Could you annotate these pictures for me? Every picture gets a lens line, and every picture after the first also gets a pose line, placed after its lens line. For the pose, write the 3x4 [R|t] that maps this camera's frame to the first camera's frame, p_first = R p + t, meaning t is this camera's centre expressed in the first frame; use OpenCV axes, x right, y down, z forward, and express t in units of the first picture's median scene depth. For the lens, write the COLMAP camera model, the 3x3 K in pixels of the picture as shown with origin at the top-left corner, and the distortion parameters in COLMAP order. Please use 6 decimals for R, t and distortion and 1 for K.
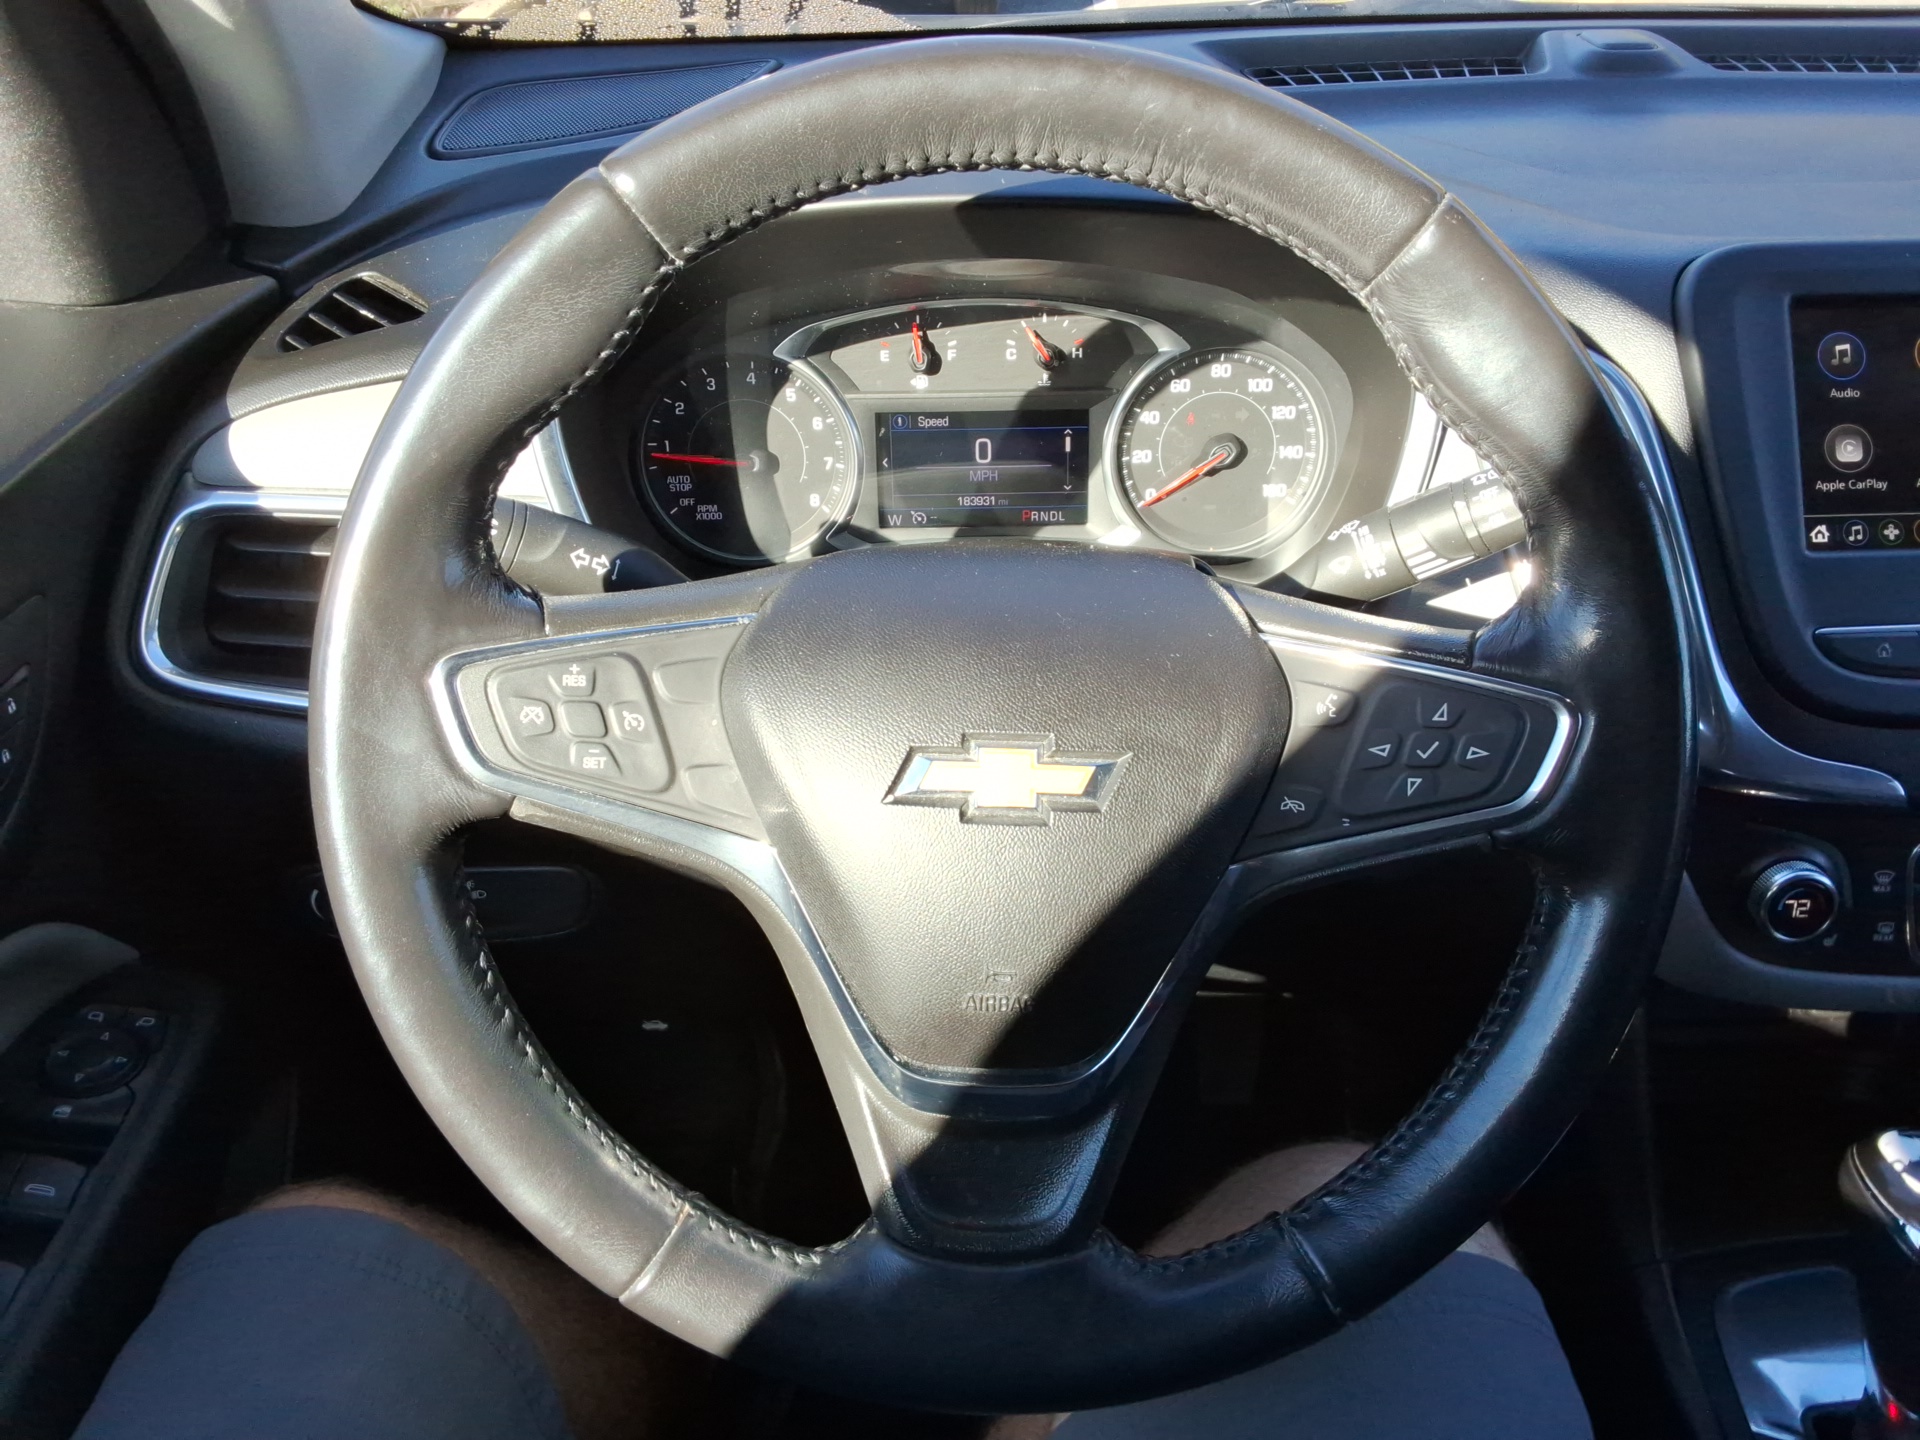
lens RADIAL K [[1568.7, 0, 1001.3], [0, 1568.7, 699.9], [0, 0, 1]] dist [0.101627, -0.145955]
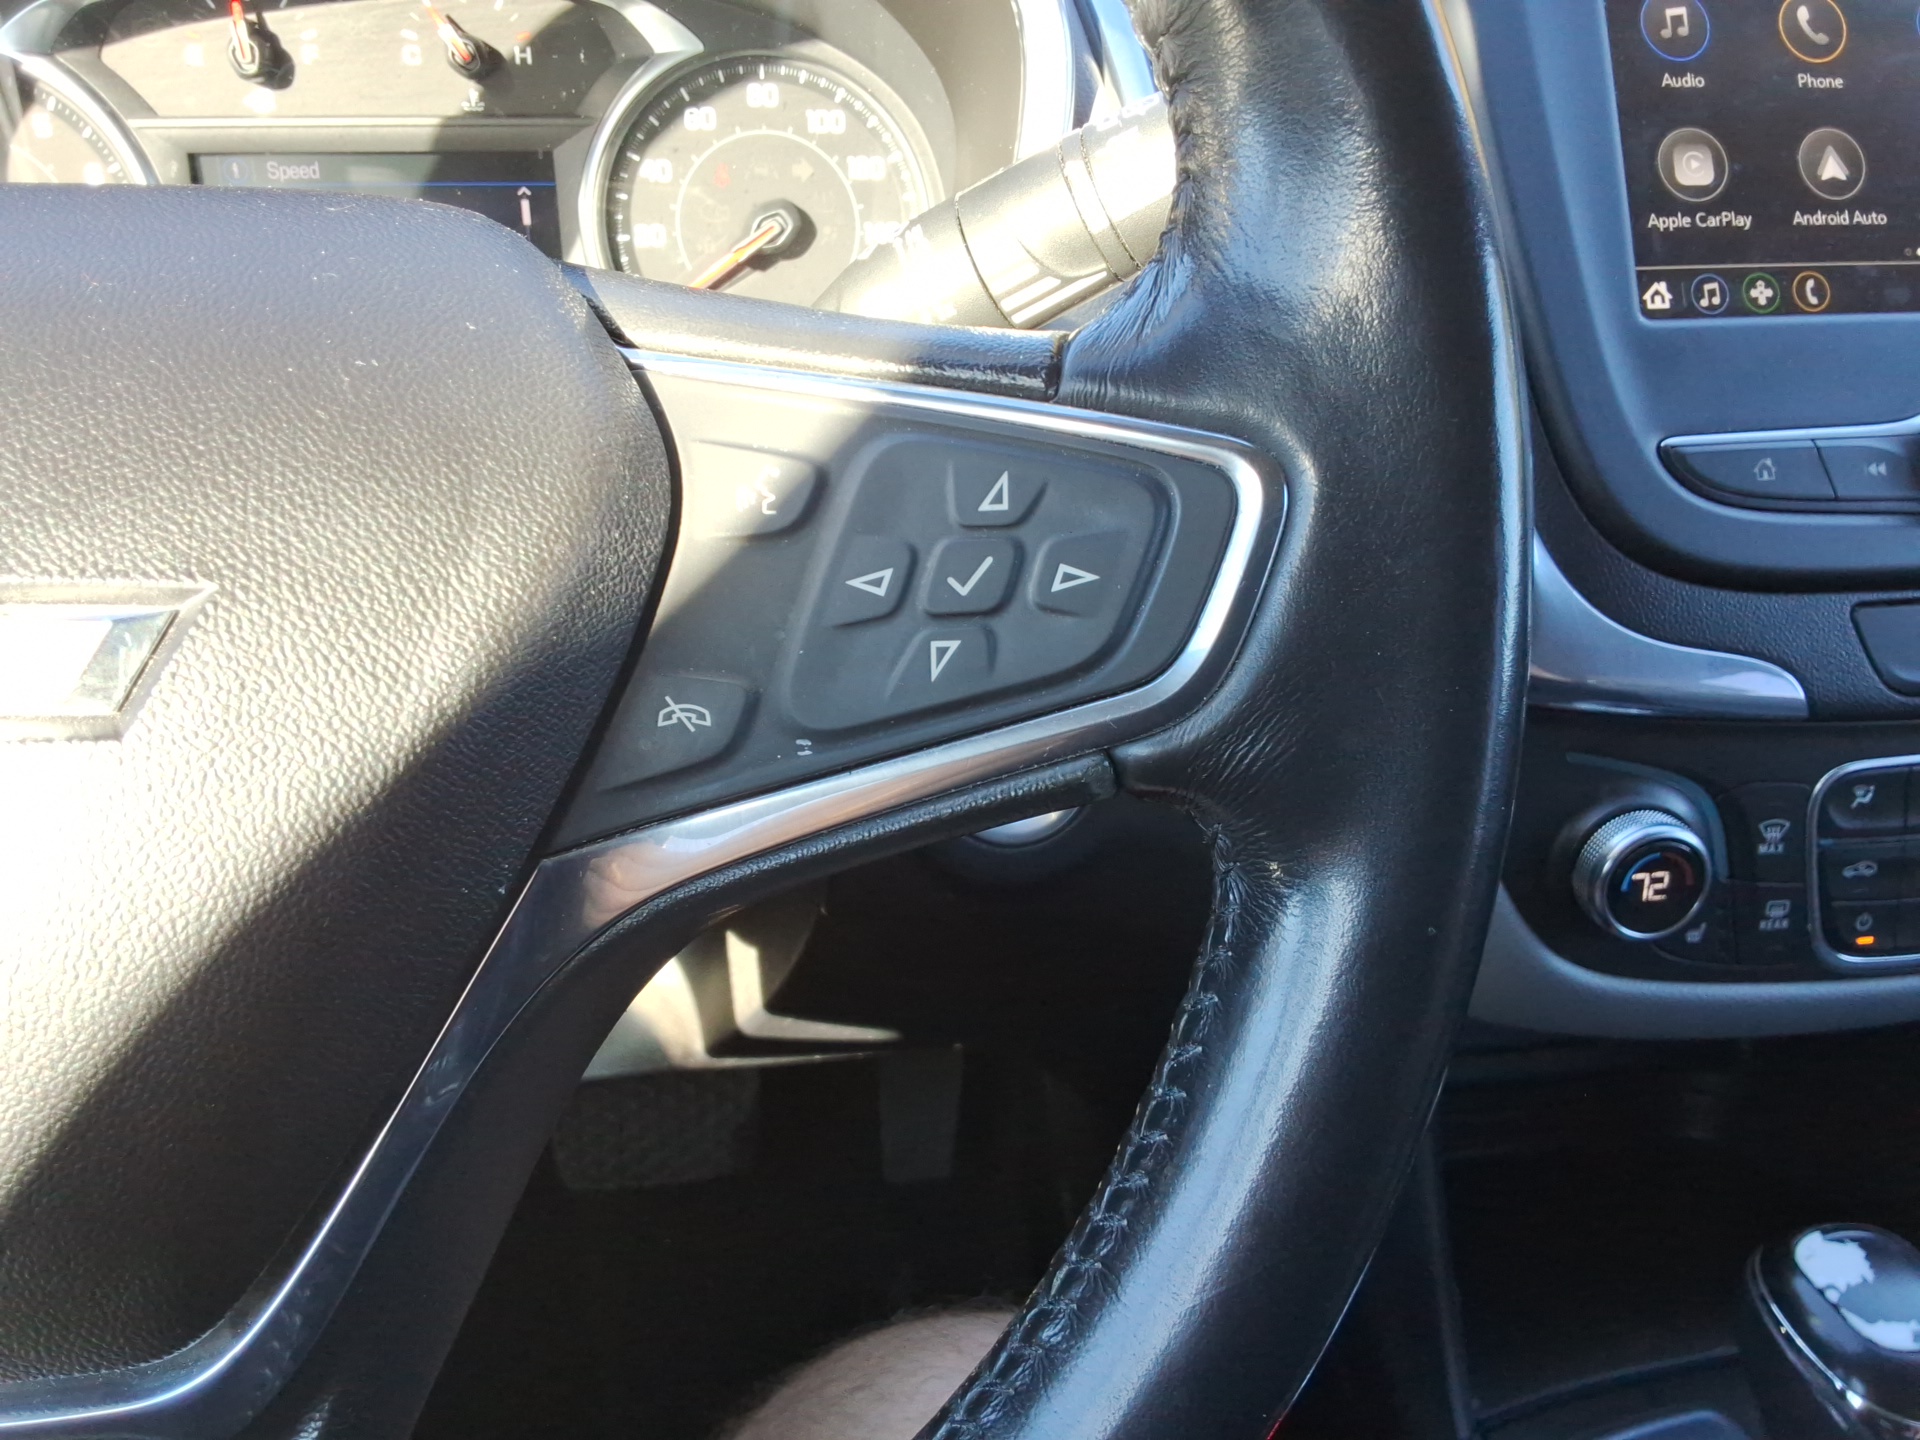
lens RADIAL K [[1568.7, 0, 1024.3], [0, 1568.7, 686.1], [0, 0, 1]] dist [0.101627, -0.145955]
pose [[0.987684, -0.034686, 0.152568, 0.160773], [0.037828, 0.999127, -0.017744, 0.053394], [-0.151819, 0.023296, 0.988134, 0.413499]]
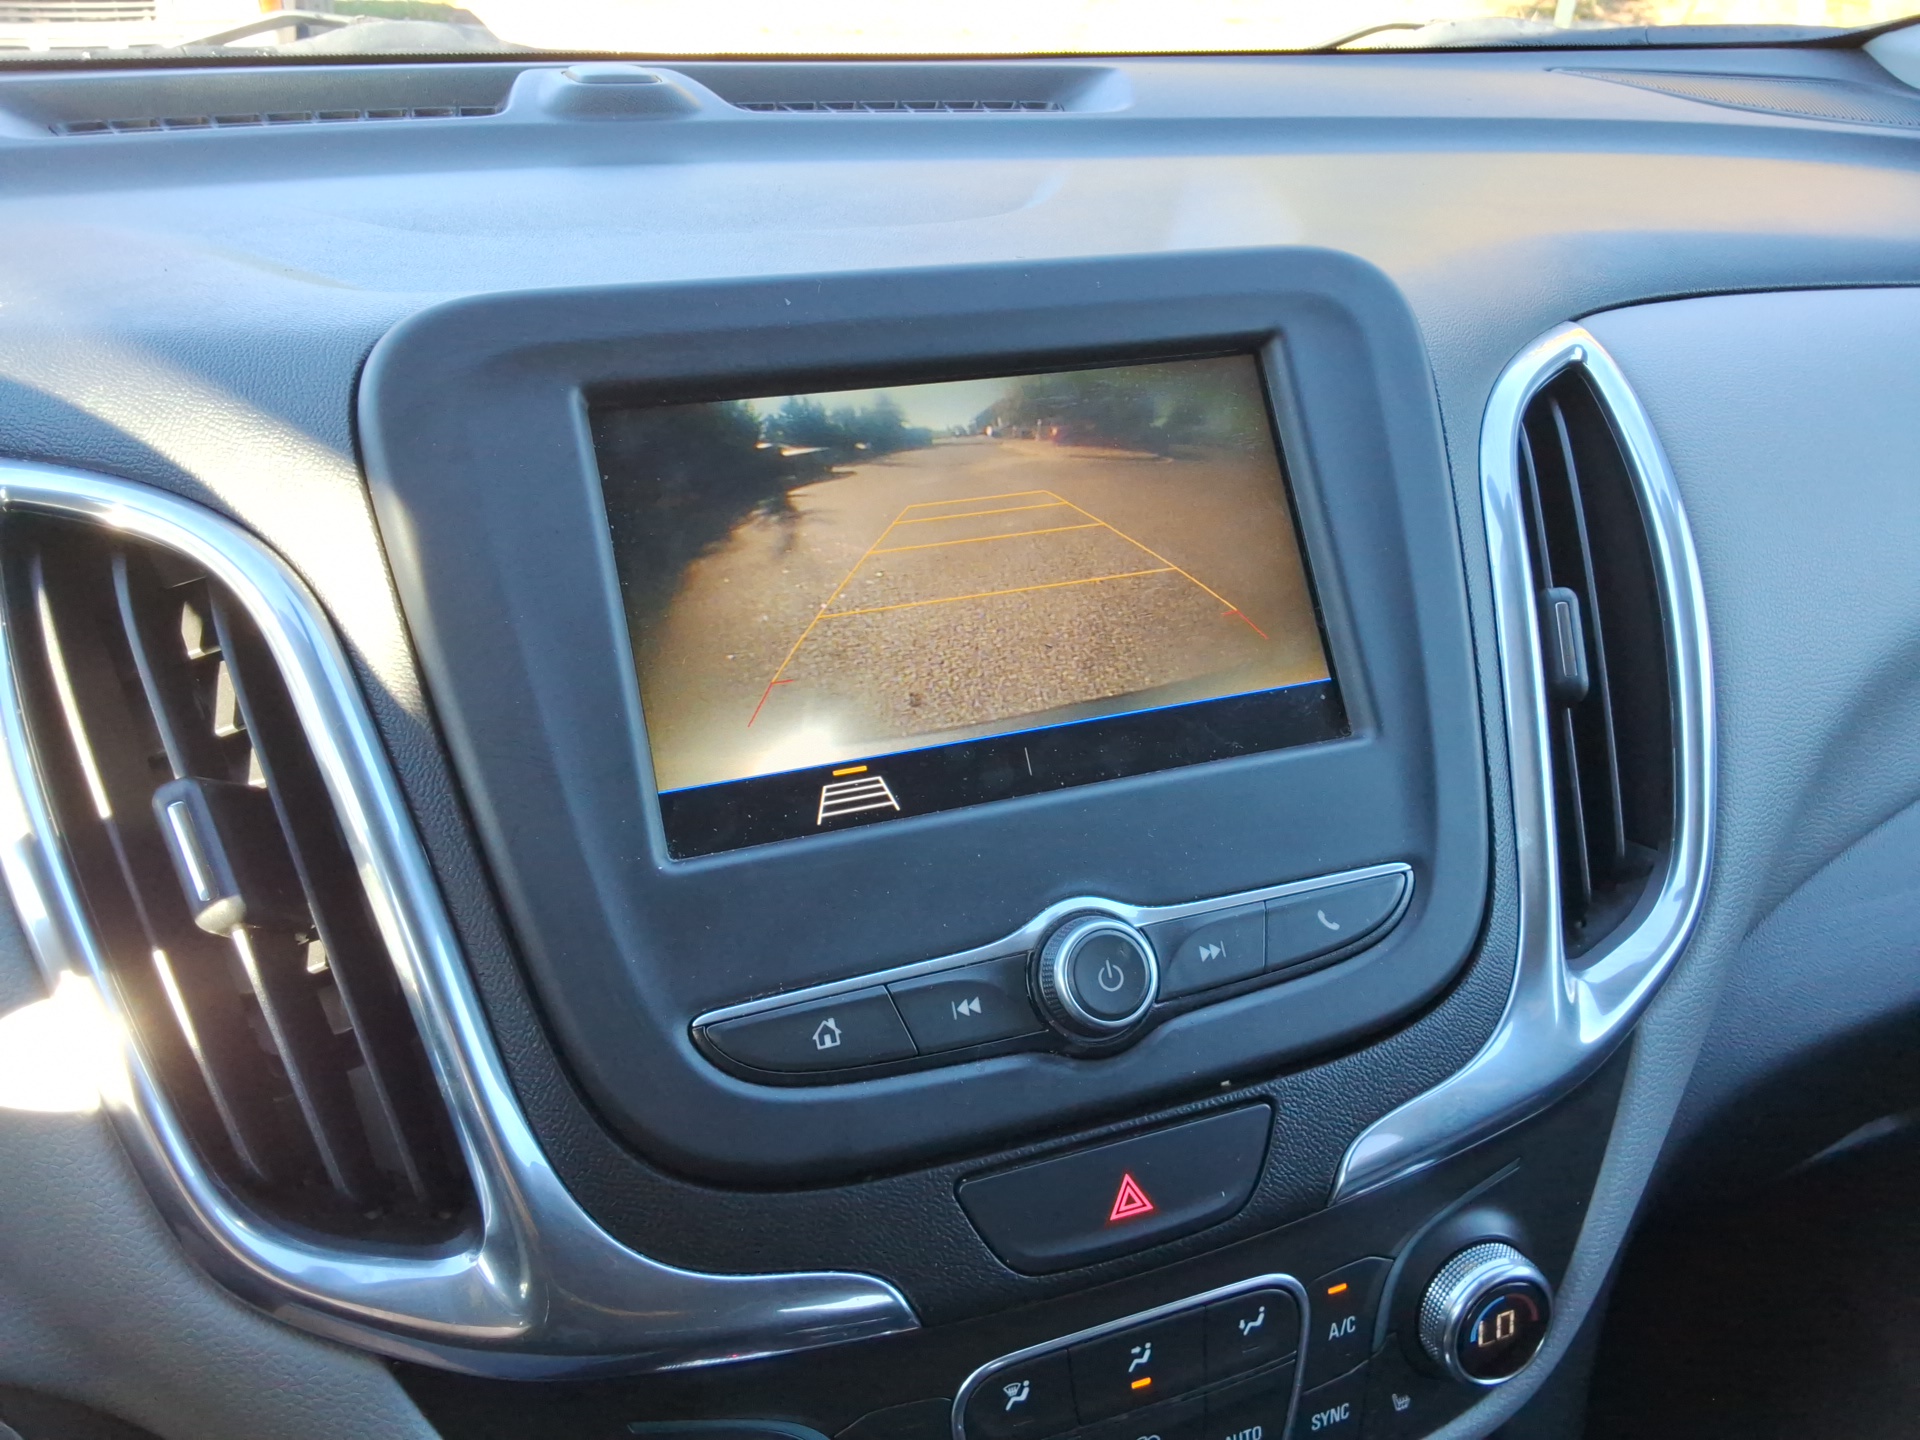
lens RADIAL K [[1568.7, 0, 1015.5], [0, 1568.7, 687.6], [0, 0, 1]] dist [0.101627, -0.145955]
pose [[0.942034, -0.123888, 0.311806, 0.453840], [0.156316, 0.984367, -0.081155, -0.088813], [-0.296877, 0.125191, 0.946674, 0.468408]]
